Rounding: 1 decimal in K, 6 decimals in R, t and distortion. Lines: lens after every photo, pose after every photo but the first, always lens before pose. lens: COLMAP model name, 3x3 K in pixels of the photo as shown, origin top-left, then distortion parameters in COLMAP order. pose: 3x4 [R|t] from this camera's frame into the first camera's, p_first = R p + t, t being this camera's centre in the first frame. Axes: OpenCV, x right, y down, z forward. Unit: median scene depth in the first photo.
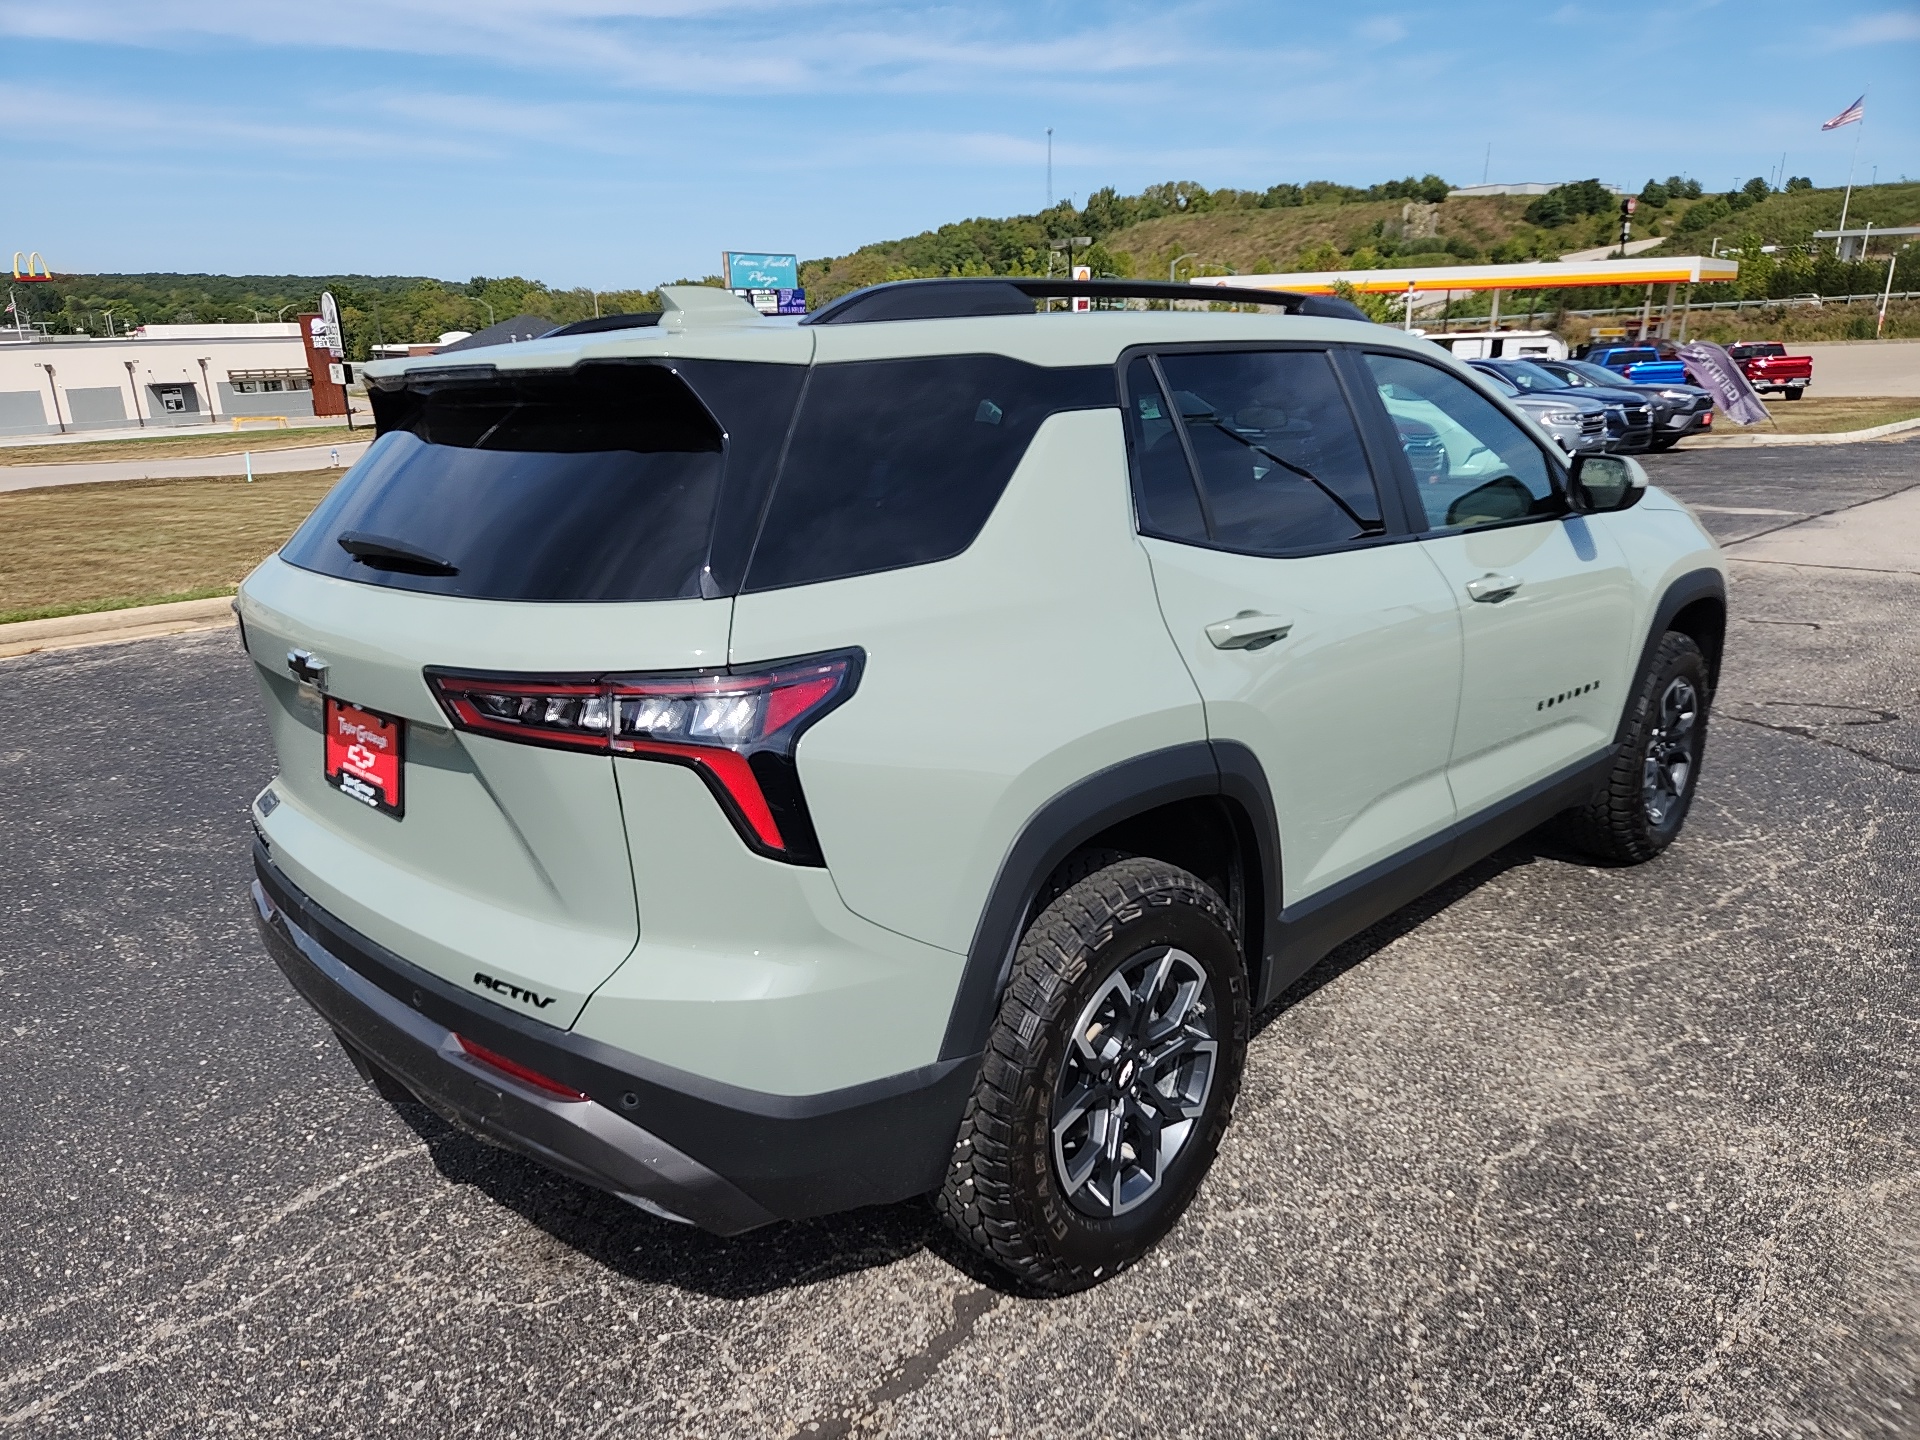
lens RADIAL K [[1267.6, 0, 931.7], [0, 1267.6, 723.4], [0, 0, 1]] dist [0.073307, -0.058581]
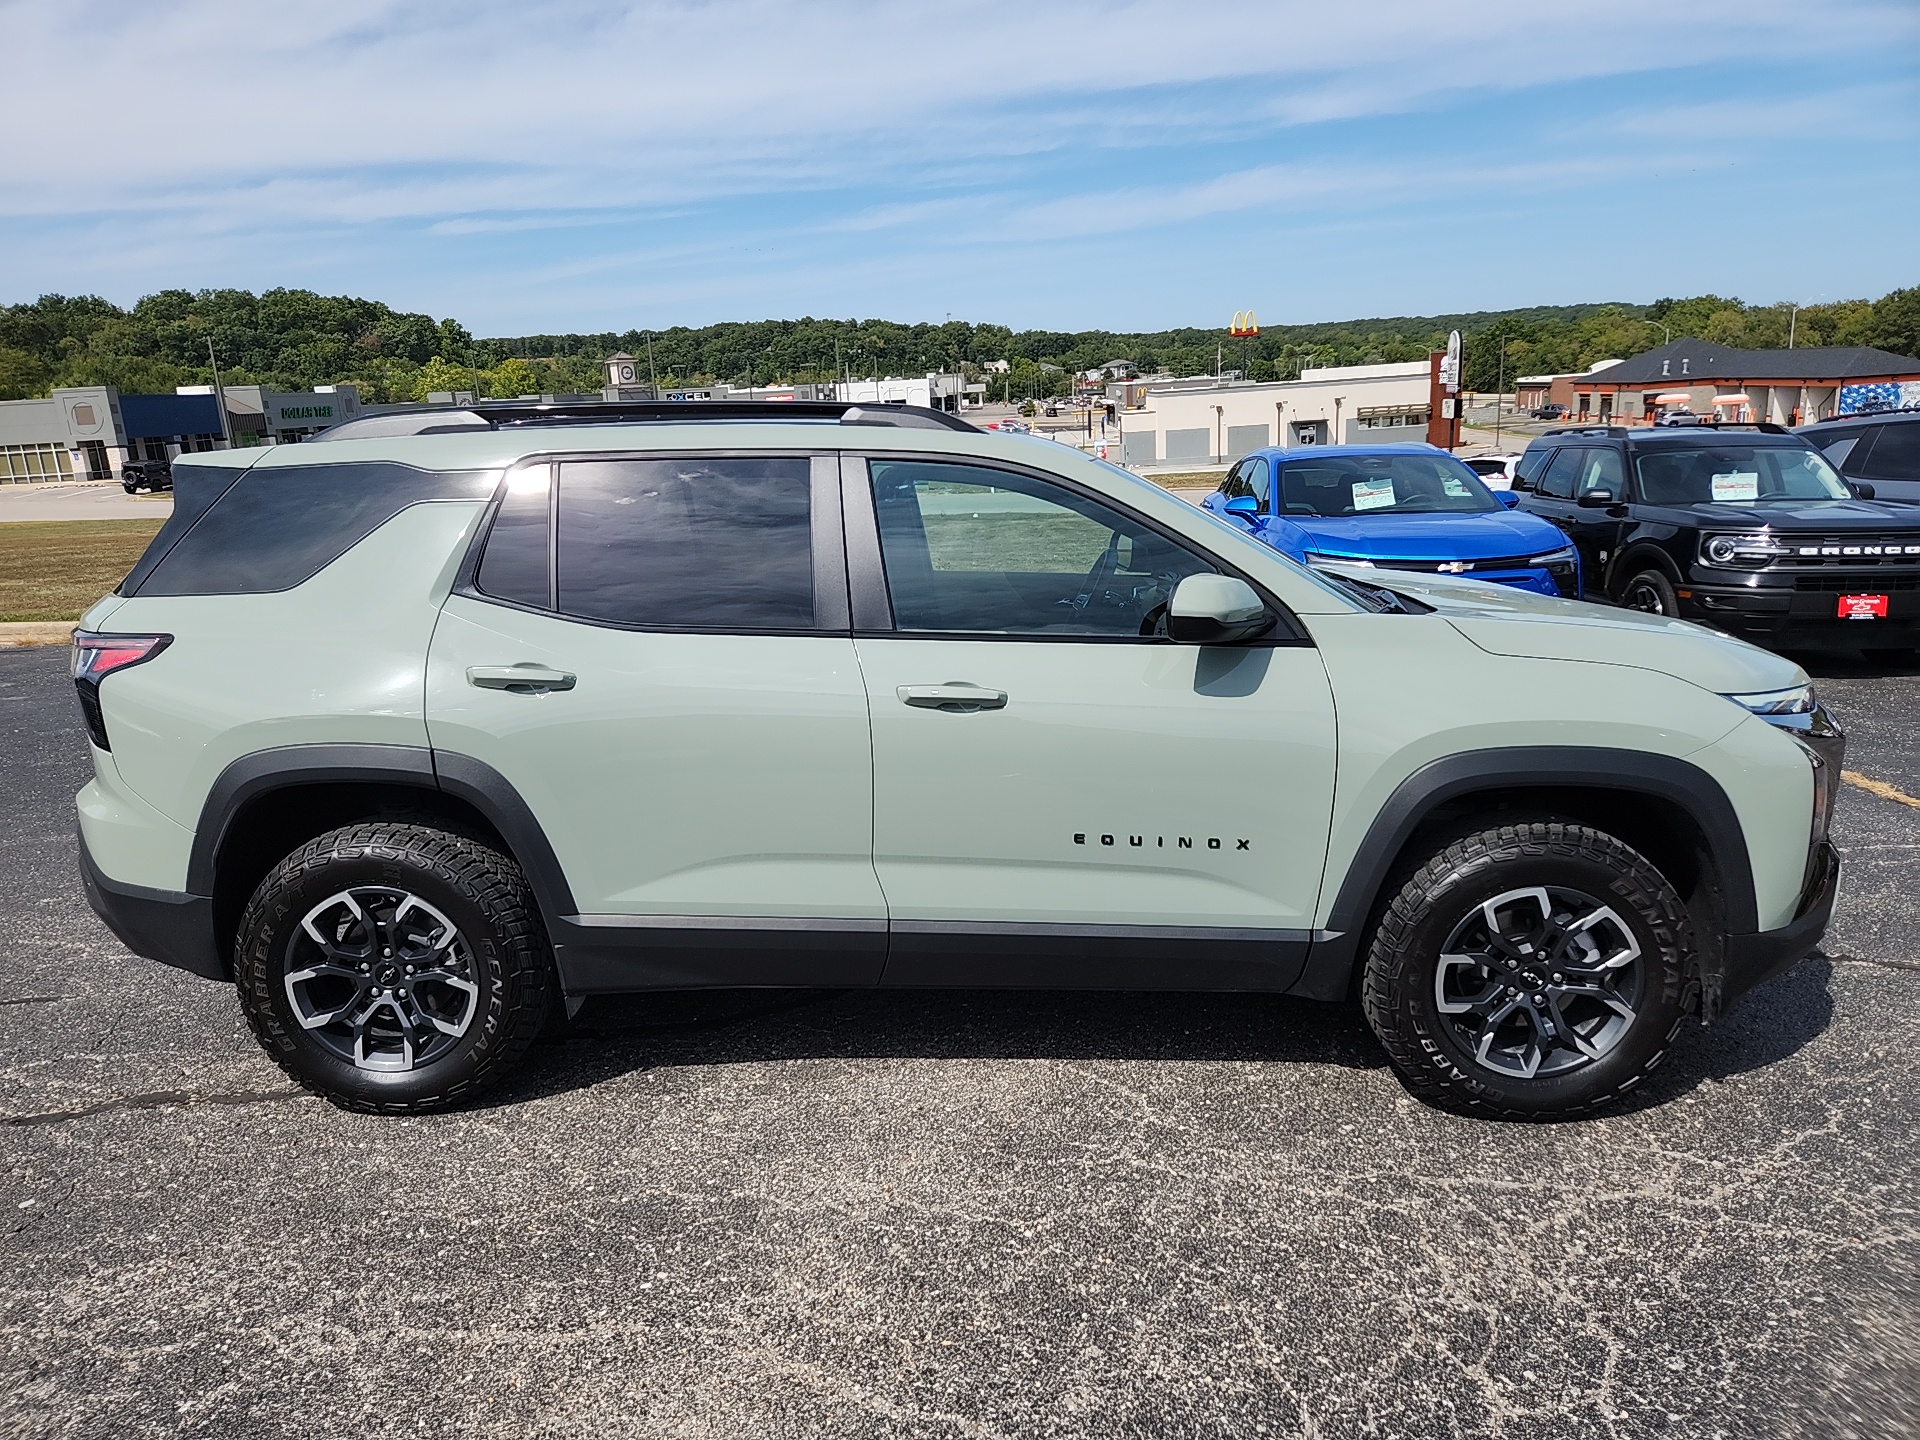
lens RADIAL K [[1267.6, 0, 931.7], [0, 1267.6, 723.4], [0, 0, 1]] dist [0.073307, -0.058581]
pose [[0.680142, 0.167720, -0.713636, 0.957103], [-0.184004, 0.981370, 0.055274, -0.115571], [0.709612, 0.093718, 0.698332, 0.261752]]
